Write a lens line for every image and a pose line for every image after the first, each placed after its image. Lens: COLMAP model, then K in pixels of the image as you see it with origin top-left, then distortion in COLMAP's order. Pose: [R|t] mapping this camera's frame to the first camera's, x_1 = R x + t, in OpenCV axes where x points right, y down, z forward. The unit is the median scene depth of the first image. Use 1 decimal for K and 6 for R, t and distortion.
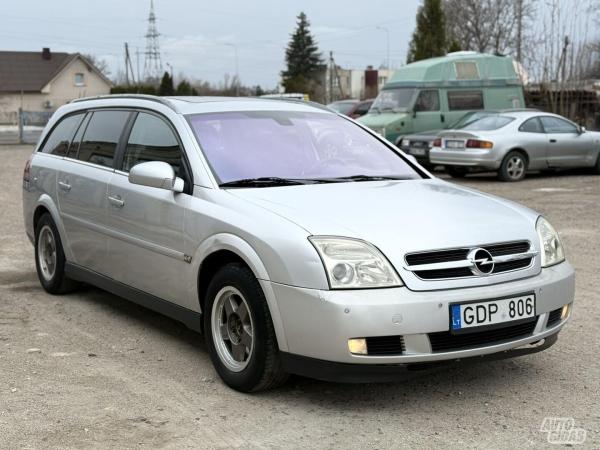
lens RADIAL K [[851.4, 0, 300.0], [0, 851.4, 225.0], [0, 0, 1]] dist [0.140253, -0.041991]
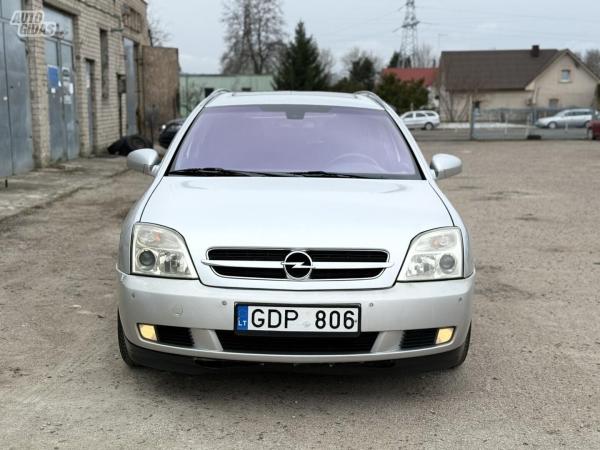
lens RADIAL K [[851.4, 0, 300.0], [0, 851.4, 225.0], [0, 0, 1]] dist [0.140253, -0.041991]
pose [[0.845798, 0.081921, -0.527176, 0.706033], [-0.080349, 0.996429, 0.025931, -0.025849], [0.527418, 0.020426, 0.849360, 0.204781]]
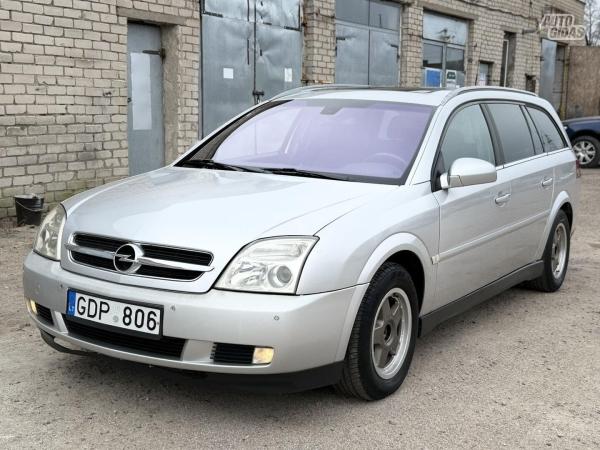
lens RADIAL K [[812.2, 0, 300.0], [0, 812.2, 225.0], [0, 0, 1]] dist [0.192818, -0.443513]
pose [[0.419961, 0.144642, -0.895942, 1.075812], [-0.140472, 0.985680, 0.093284, -0.100729], [0.896605, 0.086679, 0.434266, 0.783349]]
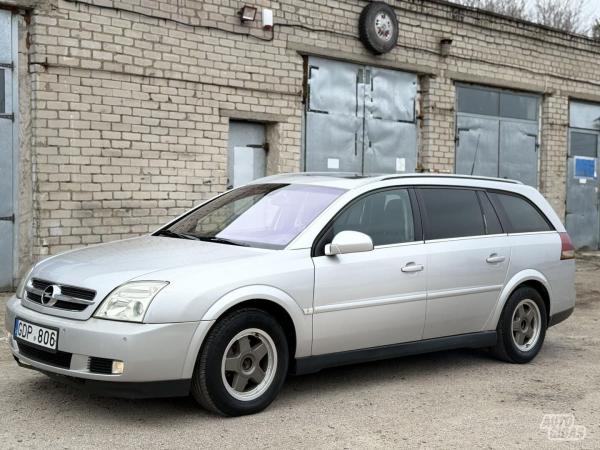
lens RADIAL K [[851.4, 0, 300.0], [0, 851.4, 225.0], [0, 0, 1]] dist [0.140253, -0.041991]
pose [[0.163963, 0.047947, -0.985301, 1.533151], [-0.153167, 0.987942, 0.022587, -0.146187], [0.974503, 0.147212, 0.169330, 1.132461]]
